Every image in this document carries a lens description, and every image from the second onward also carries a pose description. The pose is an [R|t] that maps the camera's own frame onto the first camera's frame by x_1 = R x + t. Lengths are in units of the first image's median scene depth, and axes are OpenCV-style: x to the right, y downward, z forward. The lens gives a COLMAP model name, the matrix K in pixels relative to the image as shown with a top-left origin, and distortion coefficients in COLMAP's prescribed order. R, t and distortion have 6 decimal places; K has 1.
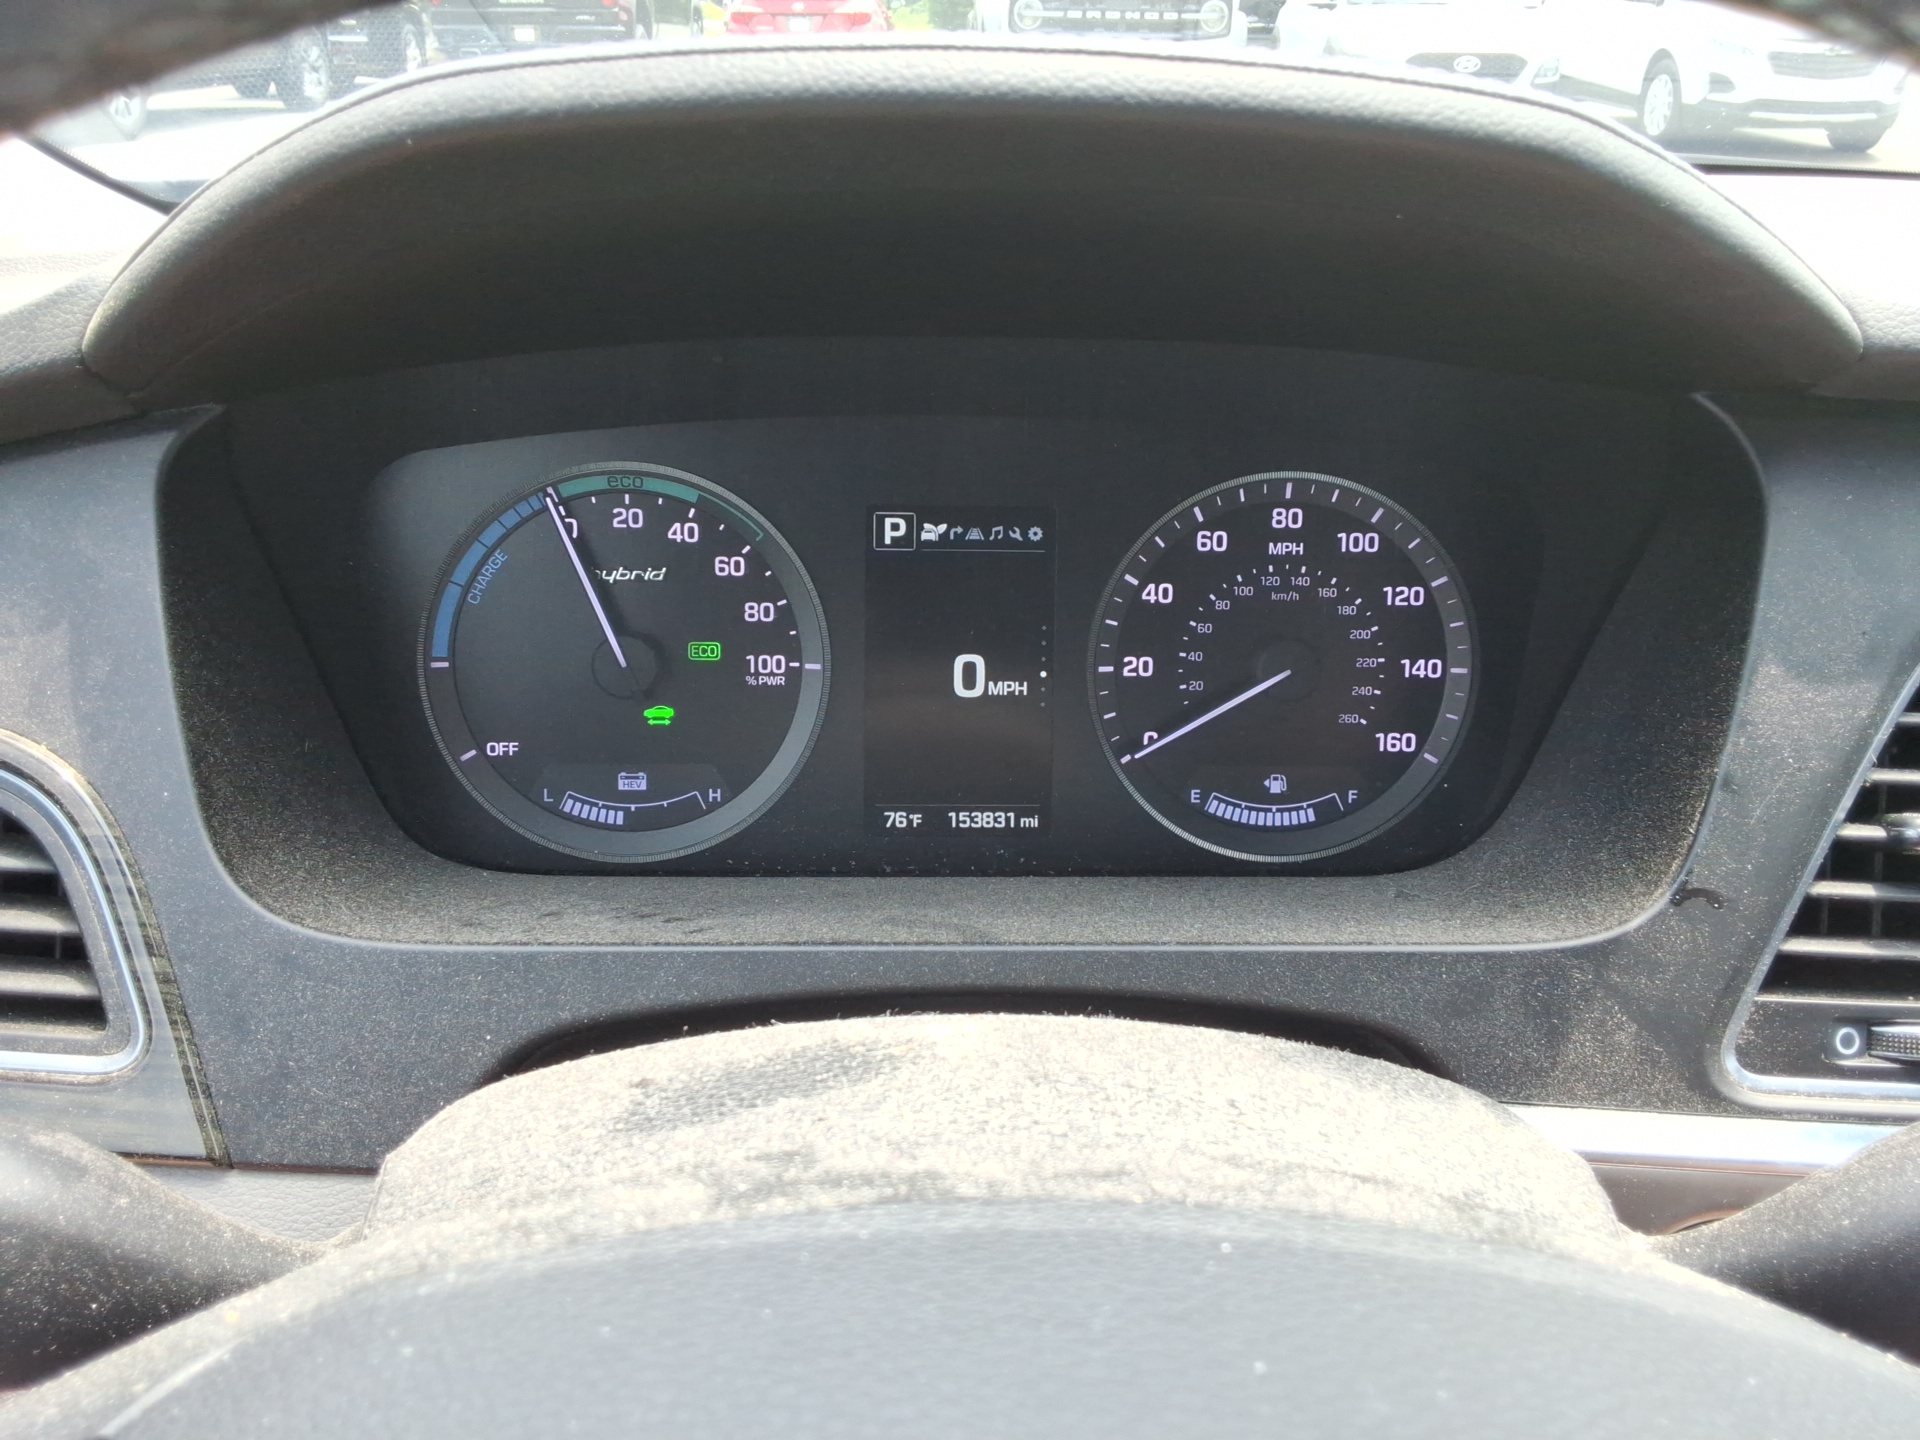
lens RADIAL K [[1536.6, 0, 980.9], [0, 1536.6, 710.3], [0, 0, 1]] dist [0.115222, -0.175425]
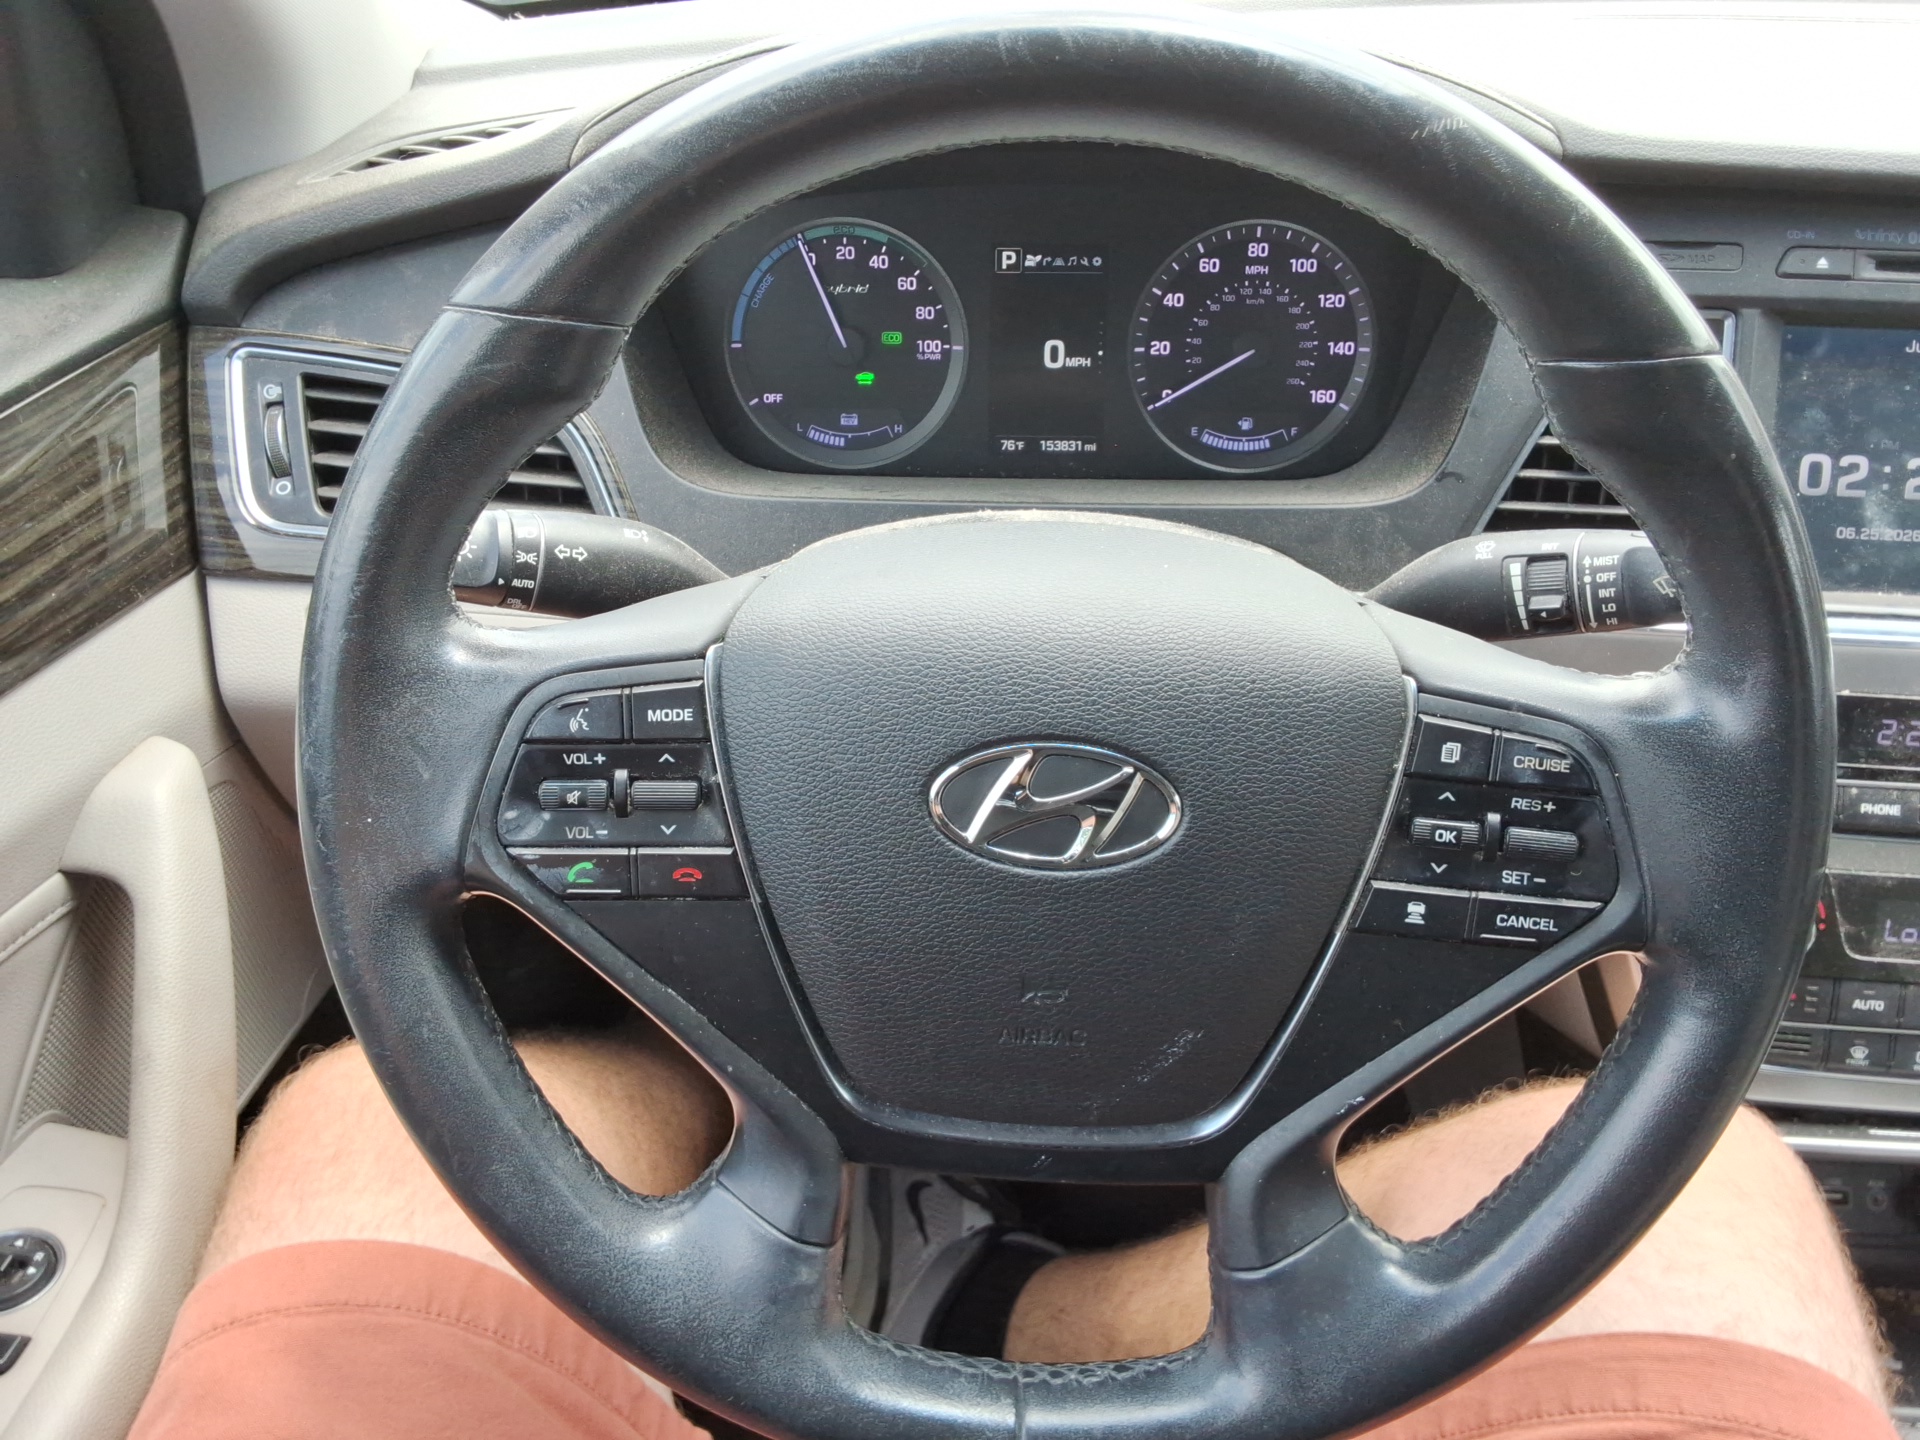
lens RADIAL K [[1536.6, 0, 980.9], [0, 1536.6, 710.3], [0, 0, 1]] dist [0.115222, -0.175425]
pose [[0.996605, 0.020230, -0.079807, 0.053010], [-0.004421, 0.981095, 0.193475, 0.031035], [0.082212, -0.192466, 0.977854, -0.664817]]
